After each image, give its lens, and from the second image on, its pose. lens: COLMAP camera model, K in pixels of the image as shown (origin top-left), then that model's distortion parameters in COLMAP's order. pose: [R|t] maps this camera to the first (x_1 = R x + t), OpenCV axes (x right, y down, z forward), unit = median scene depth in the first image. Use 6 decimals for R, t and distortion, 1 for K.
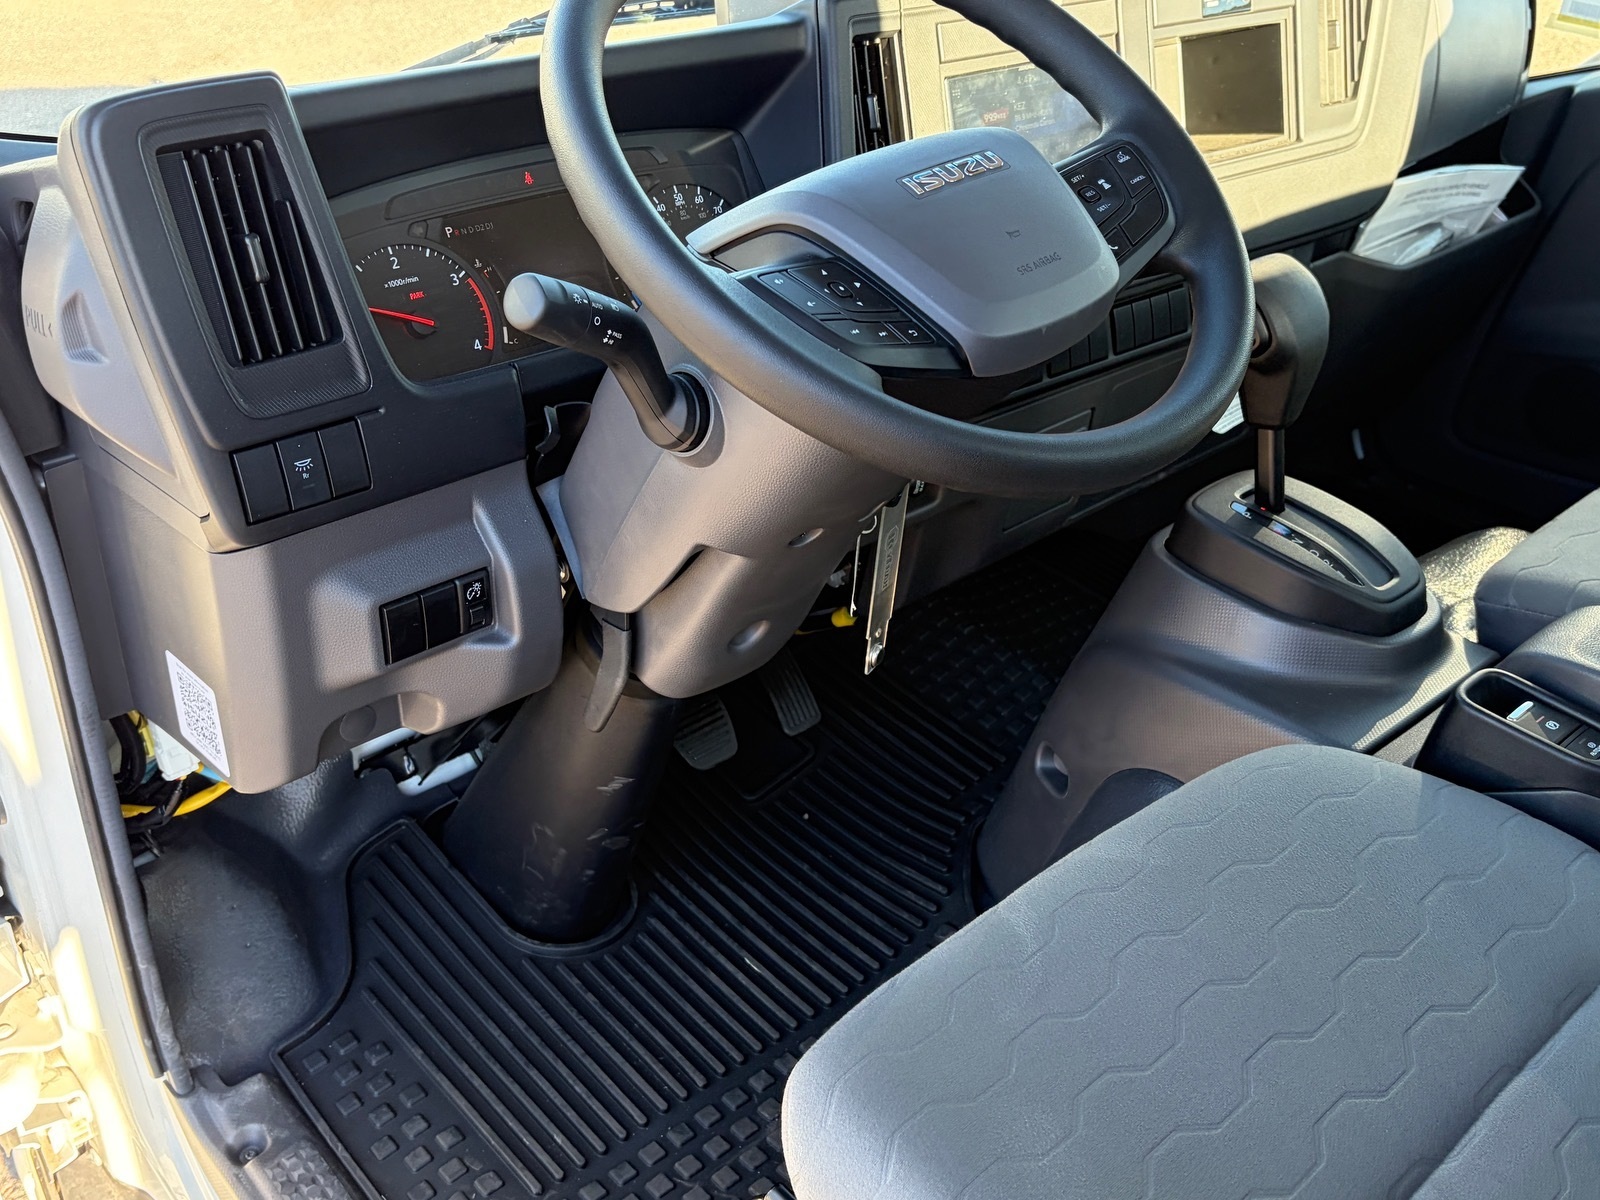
lens RADIAL K [[1595.8, 0, 835.5], [0, 1595.8, 592.9], [0, 0, 1]] dist [0.054123, 0.000000]
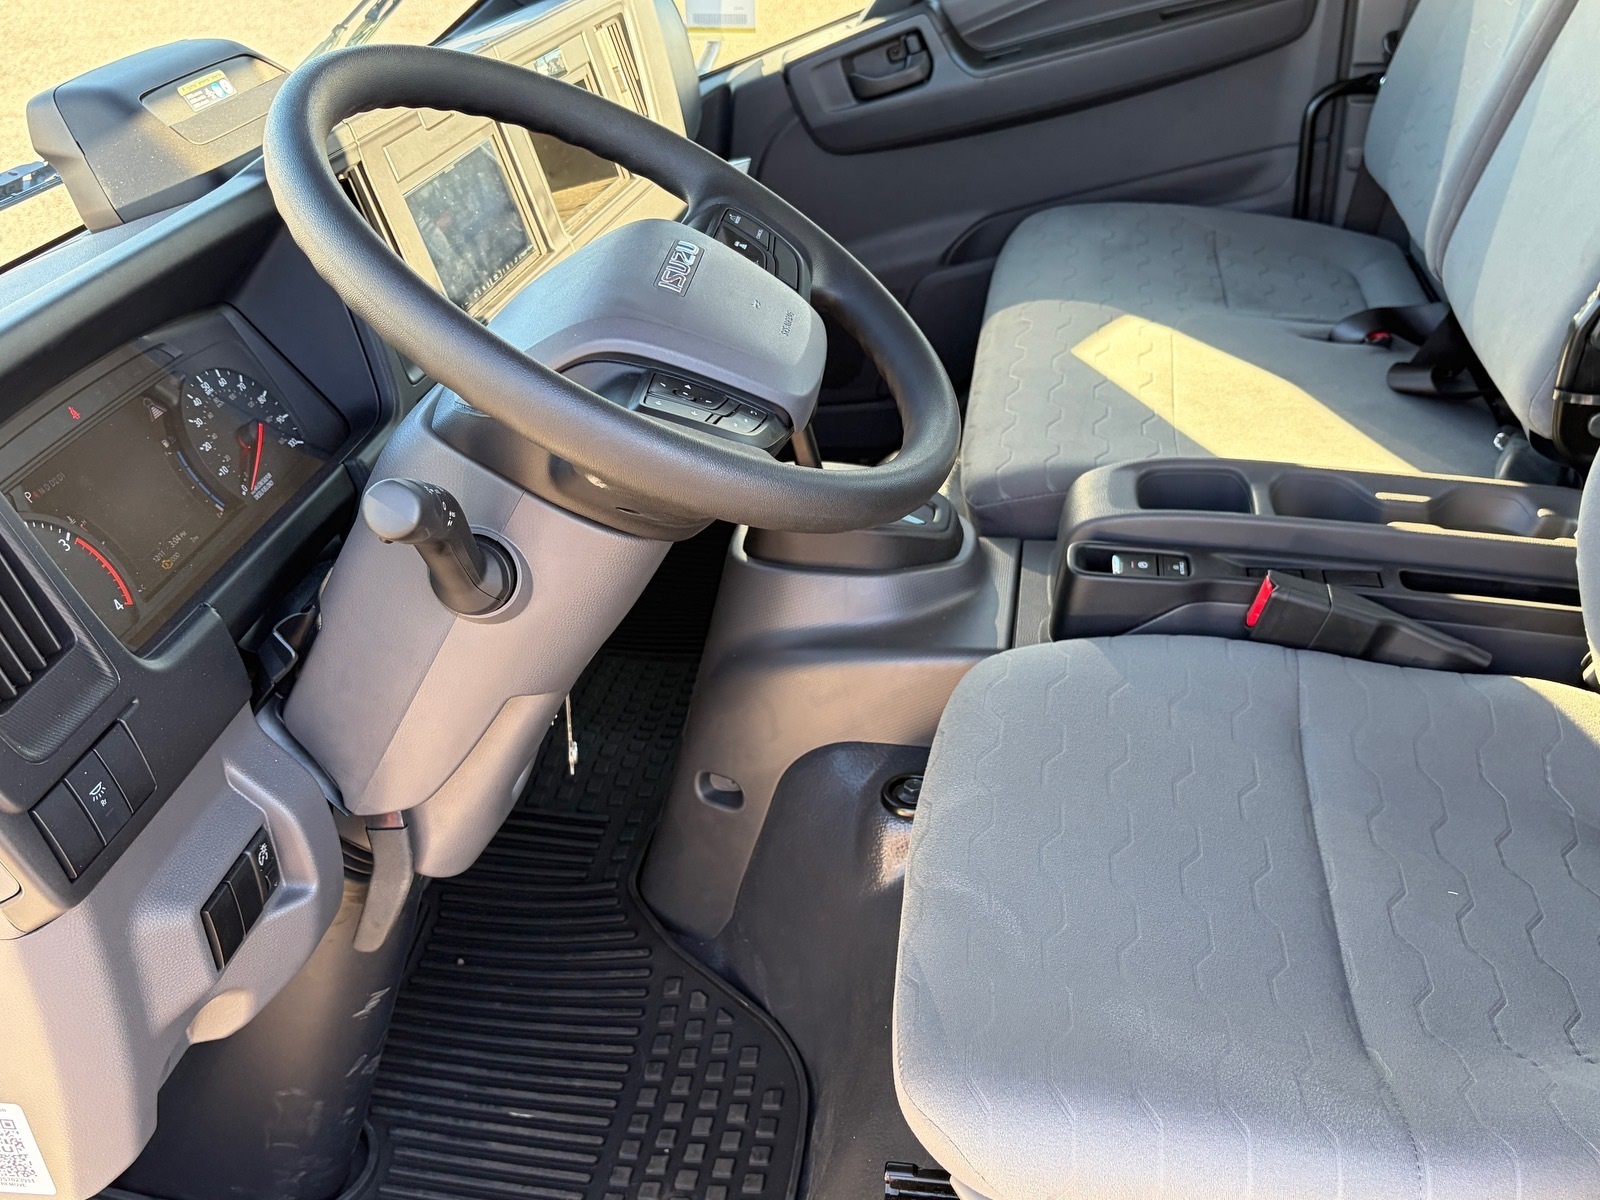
lens RADIAL K [[1595.8, 0, 806.4], [0, 1595.8, 610.2], [0, 0, 1]] dist [0.054123, 0.000000]
pose [[0.791683, -0.370410, 0.485834, -0.321628], [0.378645, 0.921574, 0.085611, -0.077221], [-0.479443, 0.116182, 0.869848, 0.046281]]
